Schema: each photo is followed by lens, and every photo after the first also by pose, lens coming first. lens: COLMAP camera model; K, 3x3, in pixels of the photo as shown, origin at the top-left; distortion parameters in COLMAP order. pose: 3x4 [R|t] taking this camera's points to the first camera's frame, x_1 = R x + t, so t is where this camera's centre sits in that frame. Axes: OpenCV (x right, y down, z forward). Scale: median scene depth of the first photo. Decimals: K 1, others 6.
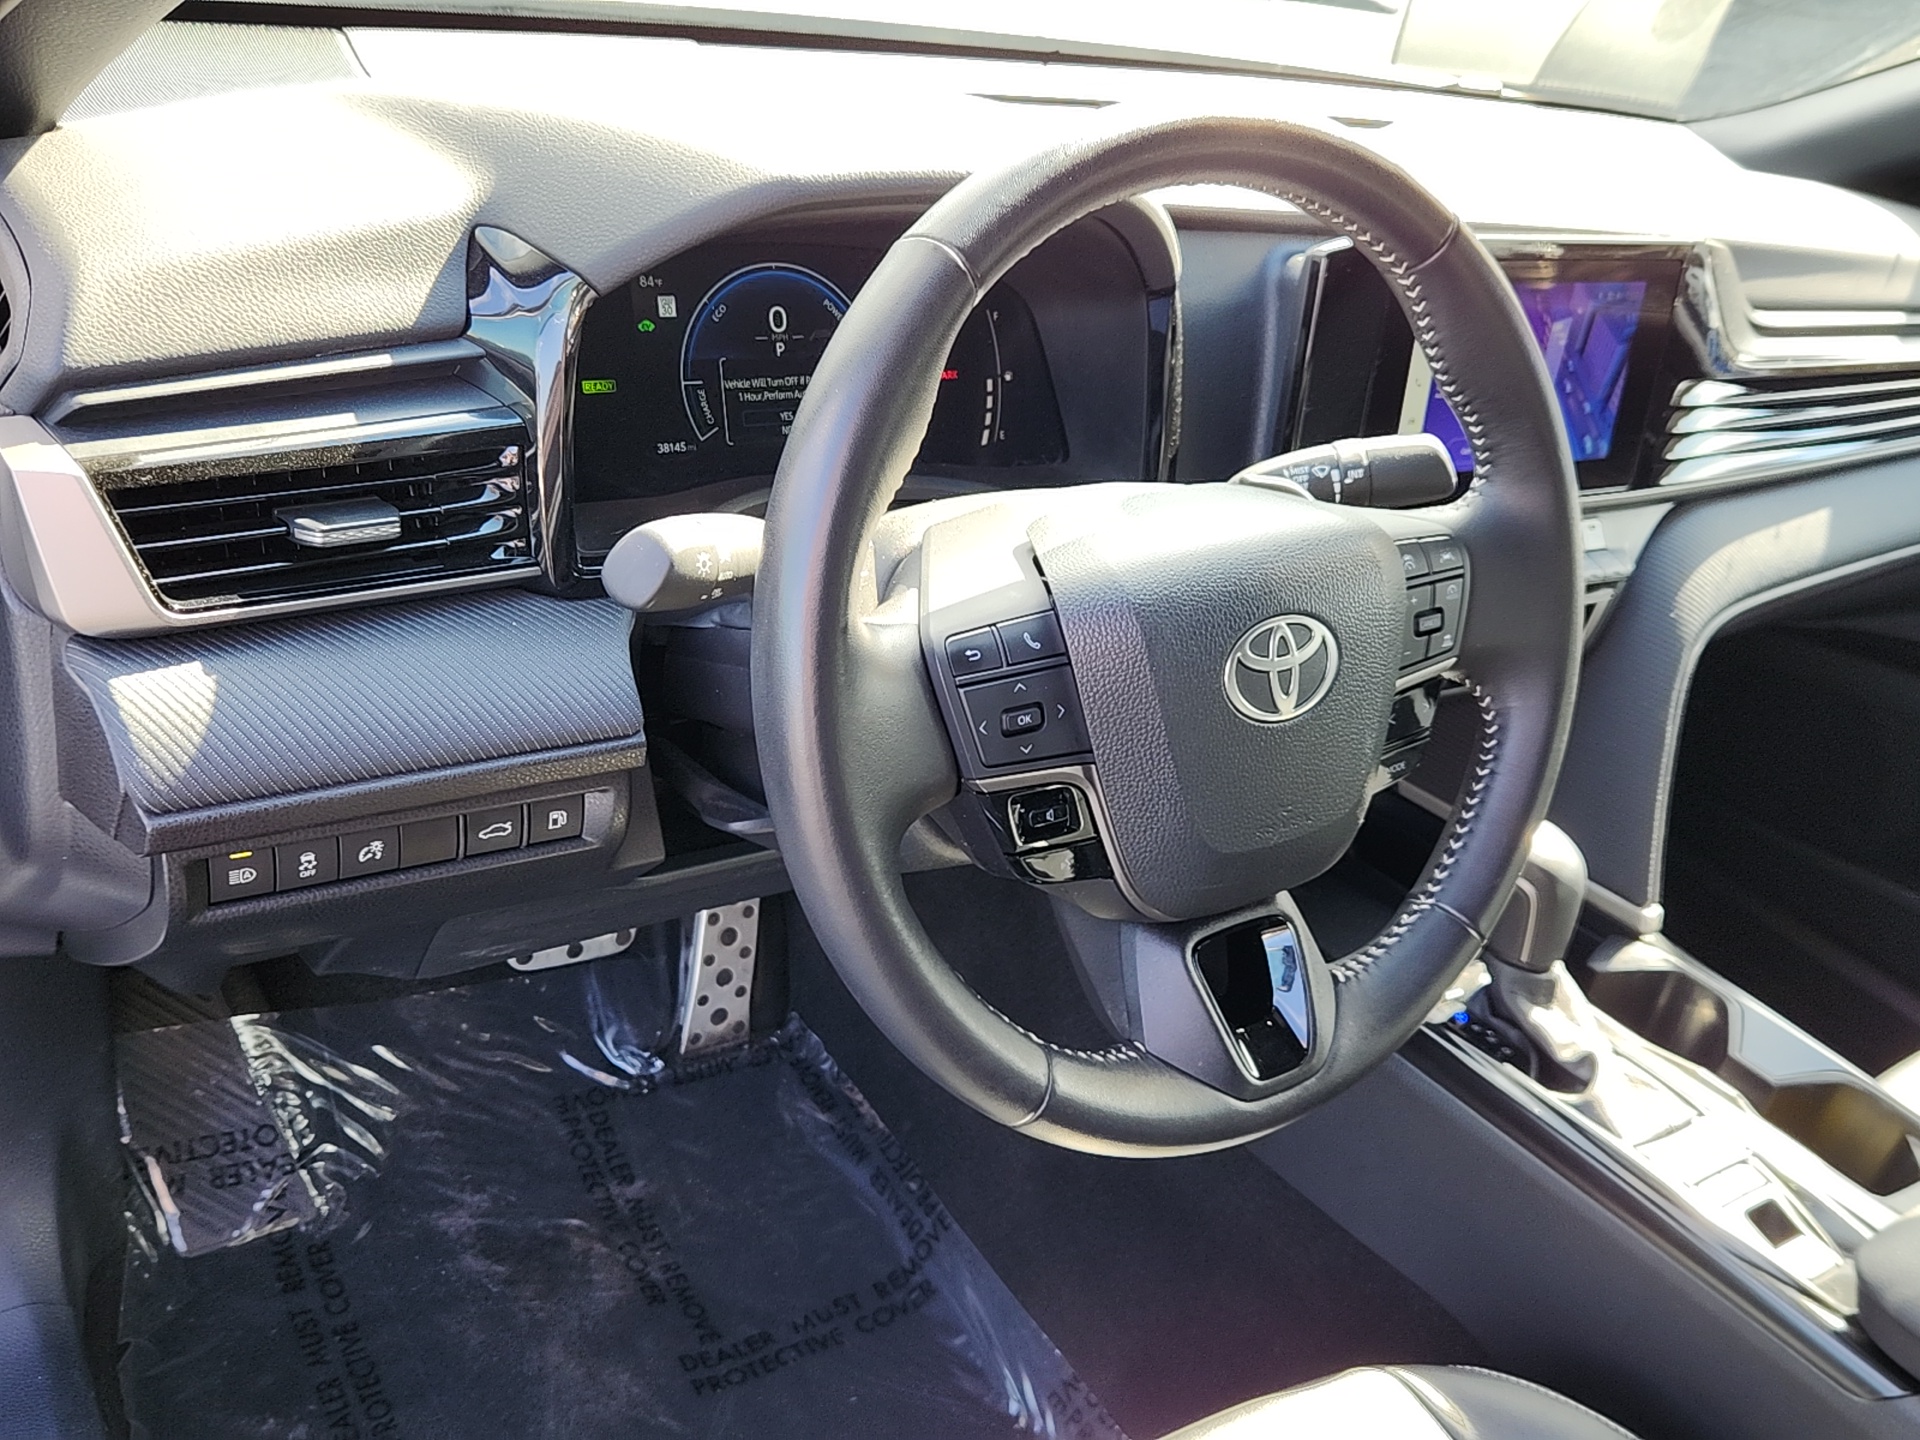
lens RADIAL K [[1751.9, 0, 971.9], [0, 1751.9, 746.2], [0, 0, 1]] dist [0.100503, -0.126138]
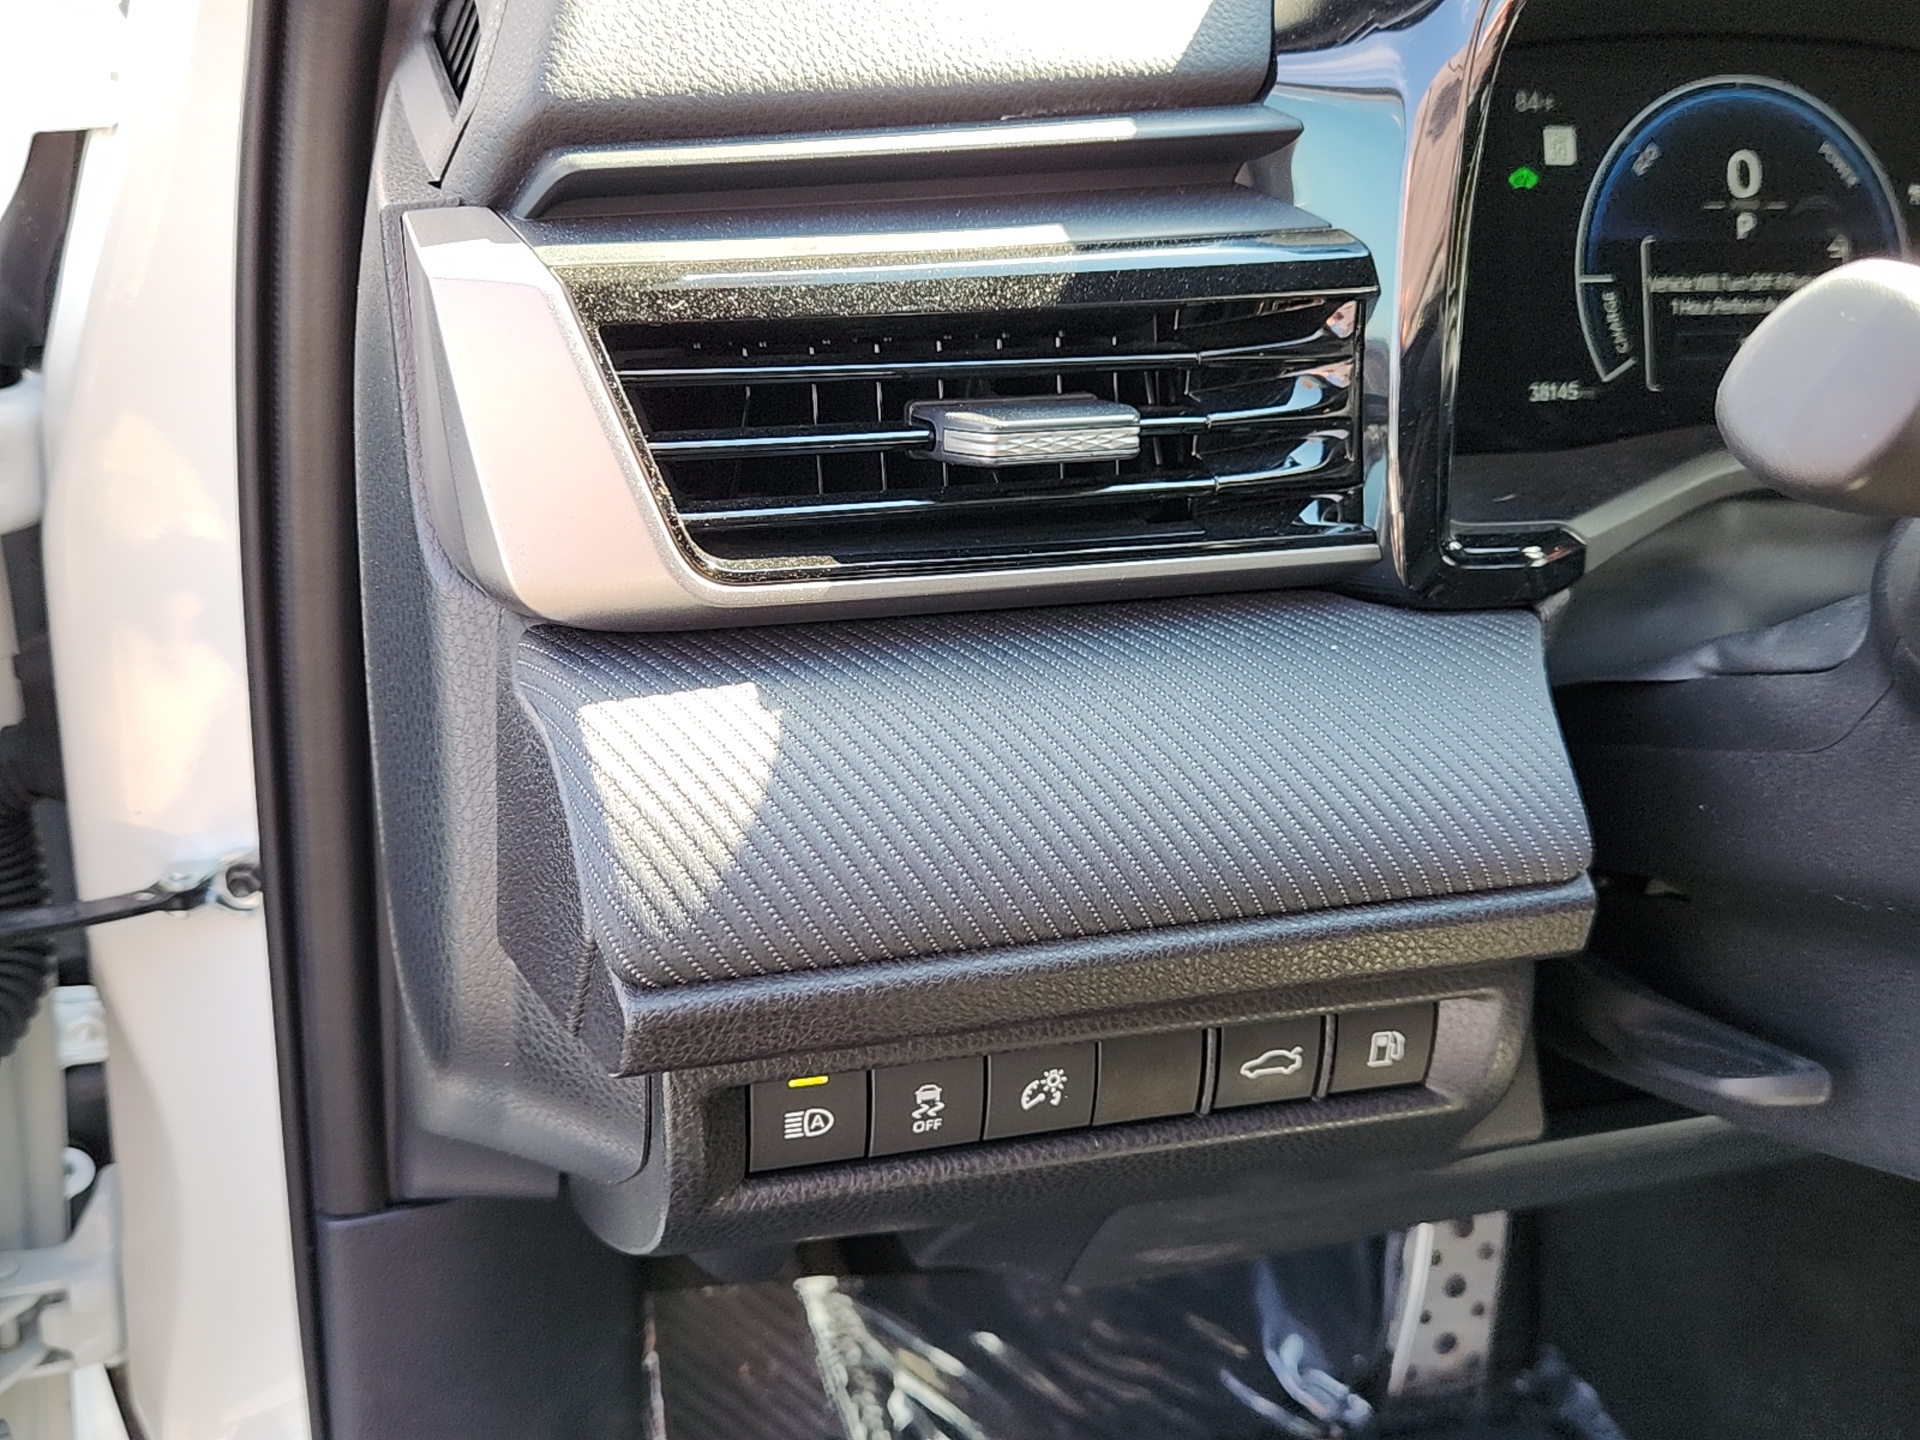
lens RADIAL K [[1751.9, 0, 971.9], [0, 1751.9, 746.2], [0, 0, 1]] dist [0.100503, -0.126138]
pose [[0.948765, 0.010987, -0.315792, -0.208188], [-0.049451, 0.992244, -0.114050, 0.021157], [0.312089, 0.123823, 0.941949, 0.525353]]
